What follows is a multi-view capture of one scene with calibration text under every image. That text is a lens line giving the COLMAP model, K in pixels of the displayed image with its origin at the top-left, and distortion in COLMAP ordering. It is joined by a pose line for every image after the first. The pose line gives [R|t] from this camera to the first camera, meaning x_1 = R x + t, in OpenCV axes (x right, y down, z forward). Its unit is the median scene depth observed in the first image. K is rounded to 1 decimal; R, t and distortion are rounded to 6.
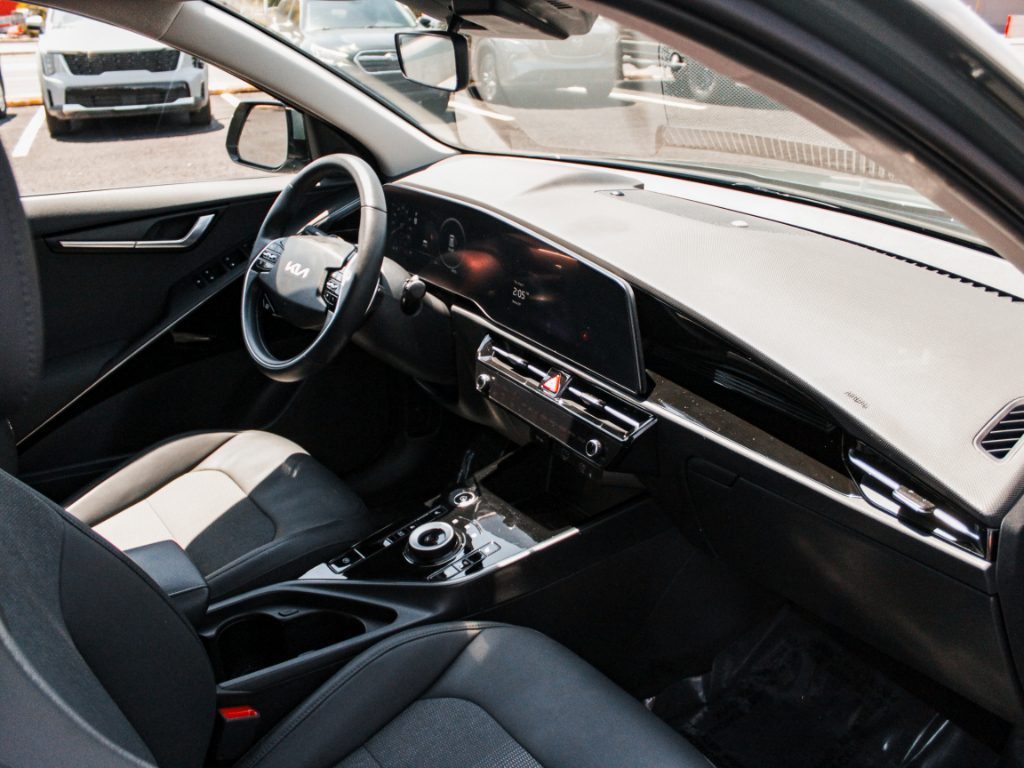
lens RADIAL K [[929.8, 0, 512.0], [0, 929.8, 384.0], [0, 0, 1]] dist [-0.138632, 0.020683]
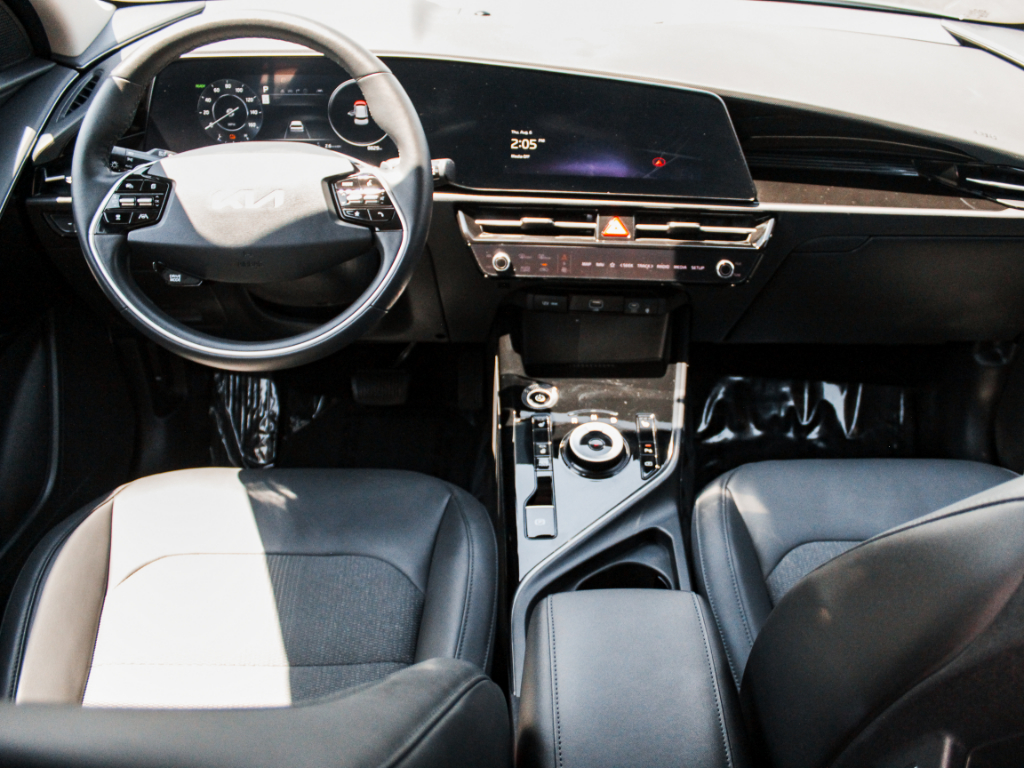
lens RADIAL K [[925.4, 0, 571.7], [0, 925.4, 384.1], [0, 0, 1]] dist [-0.162965, 0.140506]
pose [[0.560005, -0.427080, 0.709927, -0.633379], [0.287167, 0.903833, 0.317207, -0.148589], [-0.777129, 0.026230, 0.628795, 0.446759]]
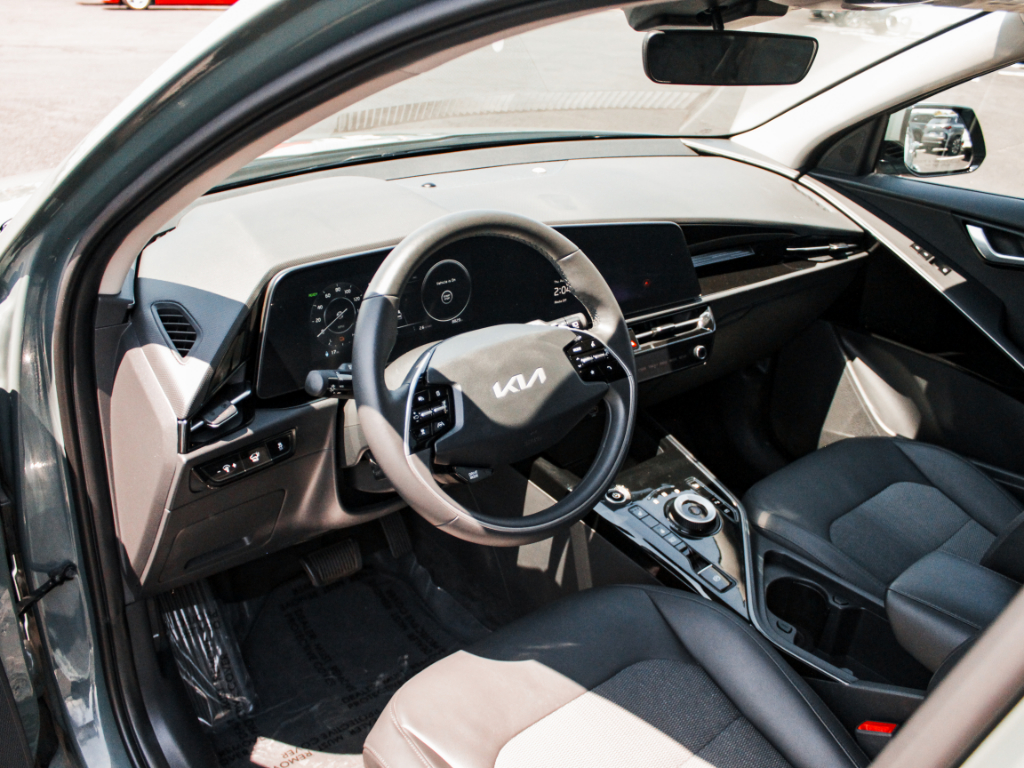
lens RADIAL K [[929.8, 0, 512.0], [0, 929.8, 384.0], [0, 0, 1]] dist [-0.138632, 0.020683]
pose [[-0.066504, -0.421886, 0.904207, -0.898886], [0.342717, 0.841421, 0.417798, -0.433799], [-0.937082, 0.337672, 0.088630, 0.978976]]
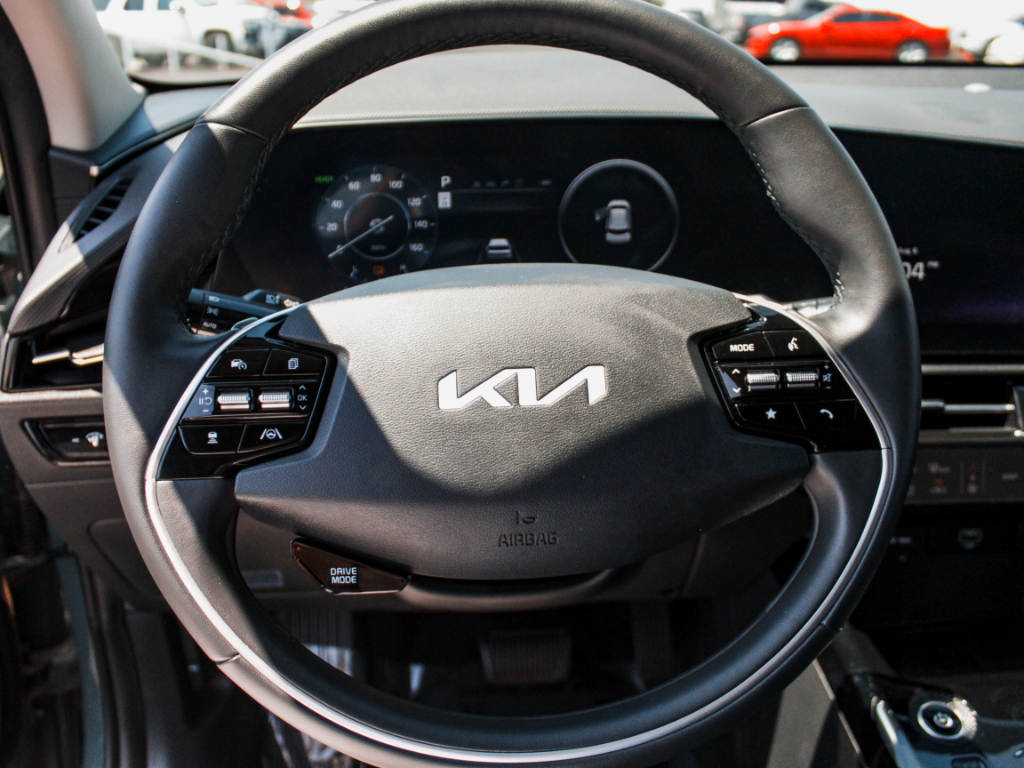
lens RADIAL K [[929.8, 0, 512.0], [0, 929.8, 384.0], [0, 0, 1]] dist [-0.138632, 0.020683]
pose [[0.553590, -0.317010, 0.770092, -0.465738], [0.328903, 0.932767, 0.147540, -0.174077], [-0.765088, 0.171609, 0.620637, 0.861060]]
